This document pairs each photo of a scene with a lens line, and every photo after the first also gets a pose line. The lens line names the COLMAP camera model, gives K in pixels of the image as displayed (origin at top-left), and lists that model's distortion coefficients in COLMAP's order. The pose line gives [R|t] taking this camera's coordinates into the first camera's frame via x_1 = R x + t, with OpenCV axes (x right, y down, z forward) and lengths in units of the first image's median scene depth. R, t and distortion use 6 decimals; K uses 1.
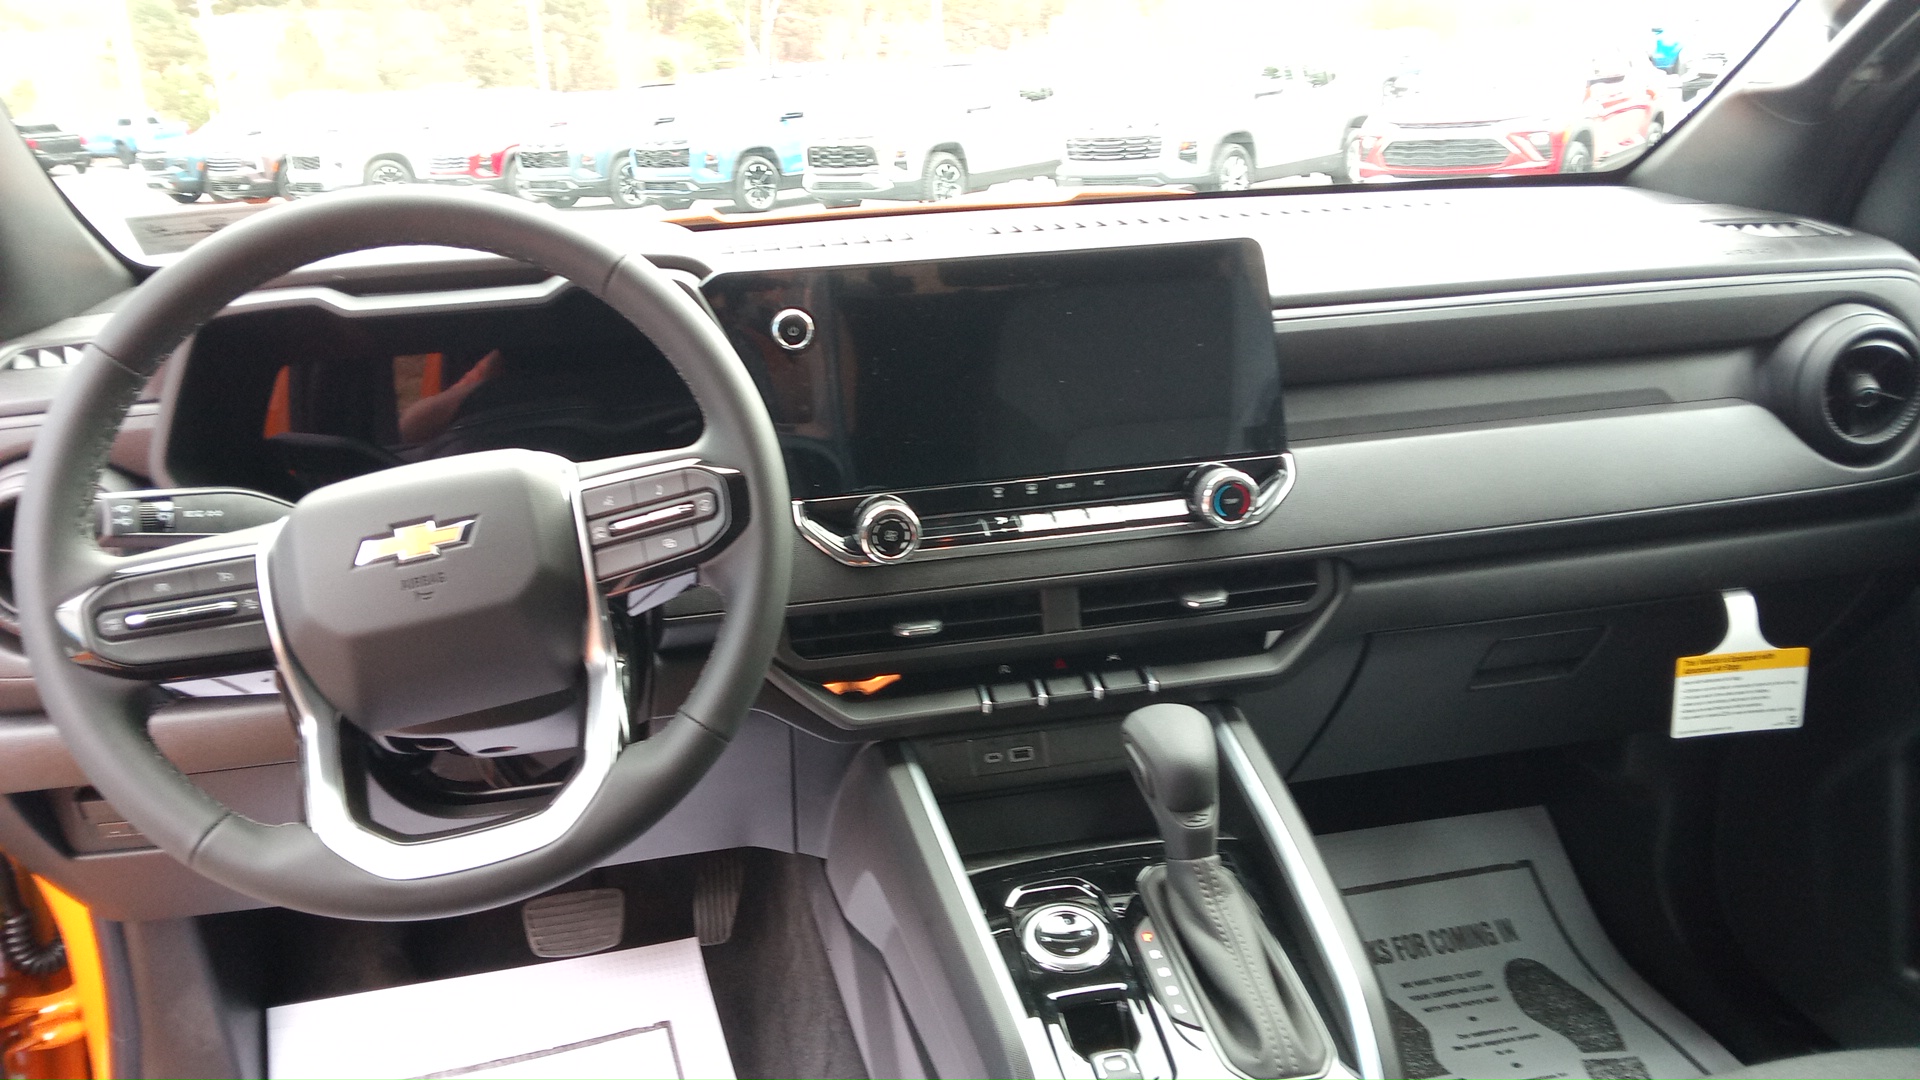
lens RADIAL K [[1403.9, 0, 907.9], [0, 1403.9, 479.7], [0, 0, 1]] dist [0.040080, -0.063378]
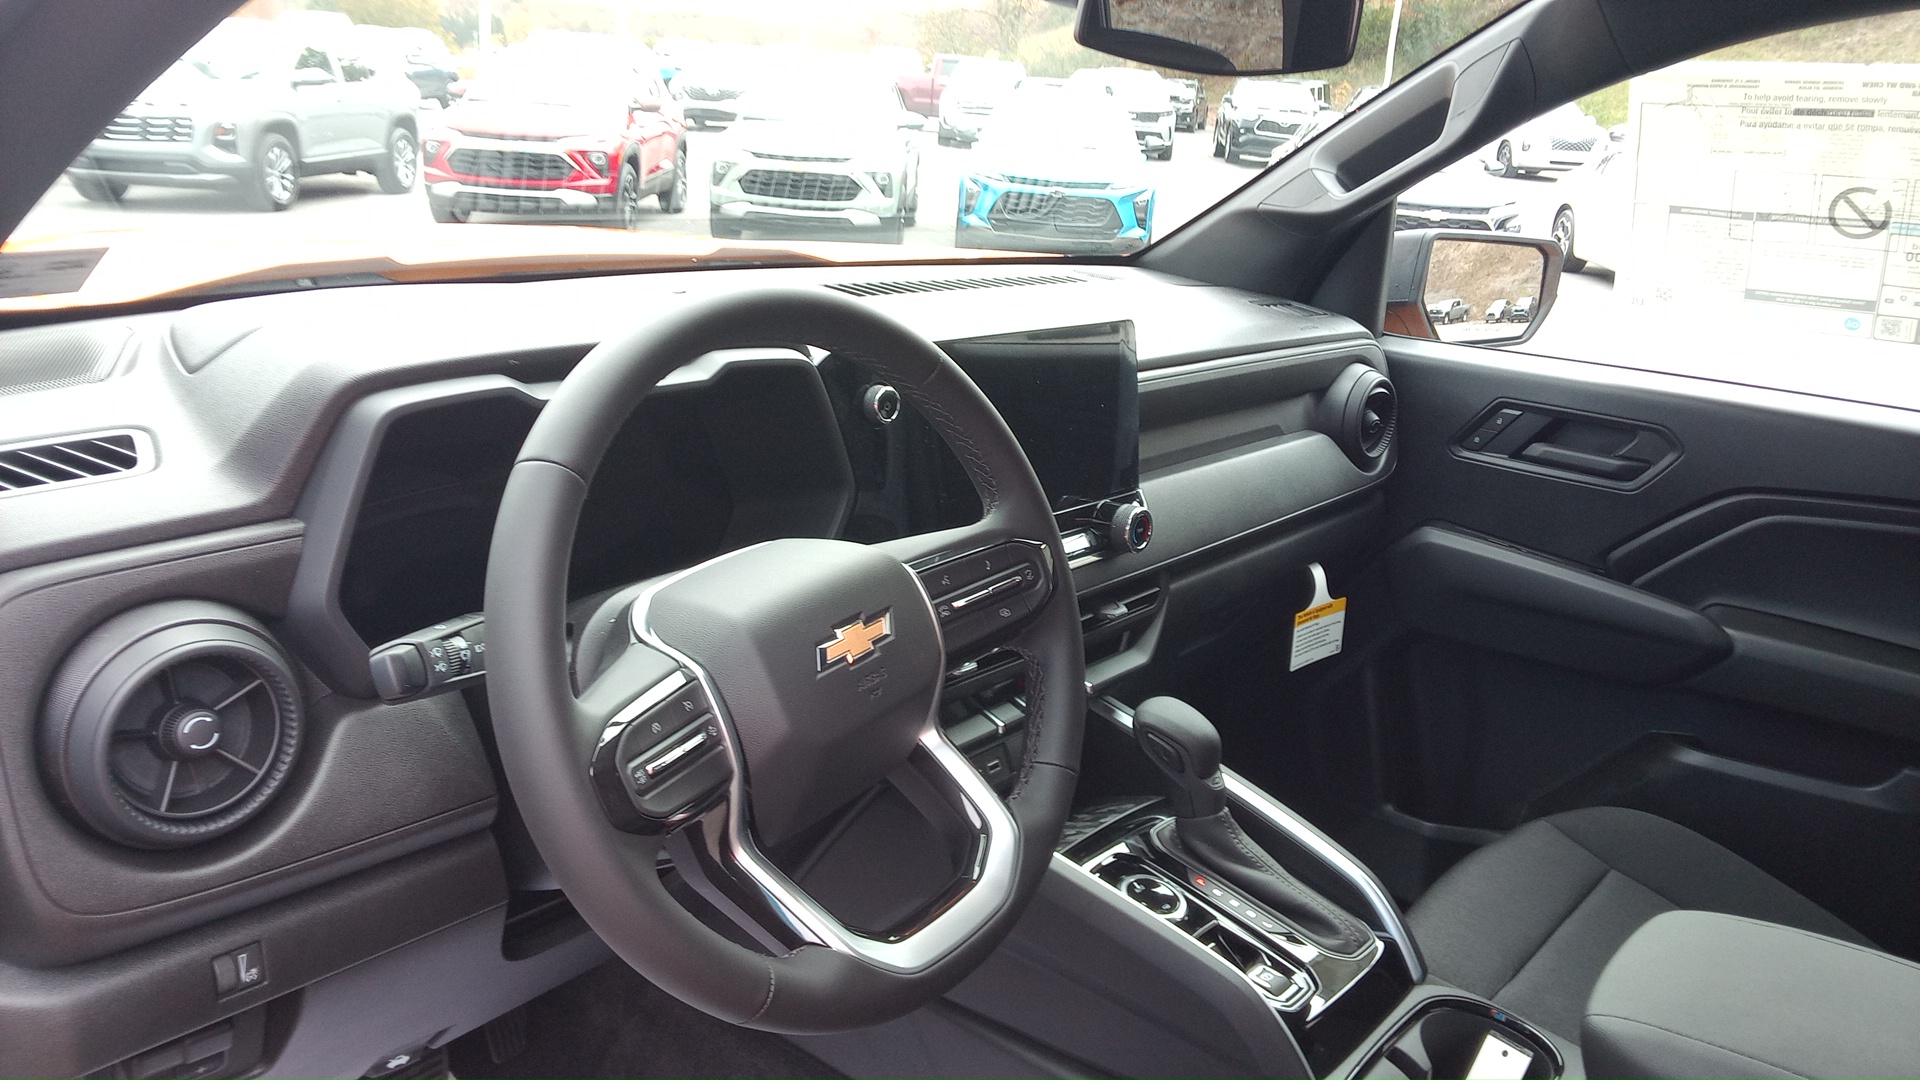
lens RADIAL K [[1403.9, 0, 962.9], [0, 1403.9, 550.7], [0, 0, 1]] dist [0.040080, -0.063378]
pose [[0.778046, -0.091612, 0.621492, -0.573307], [0.064136, 0.995724, 0.066485, -0.051095], [-0.624925, -0.011869, 0.780595, 0.112539]]
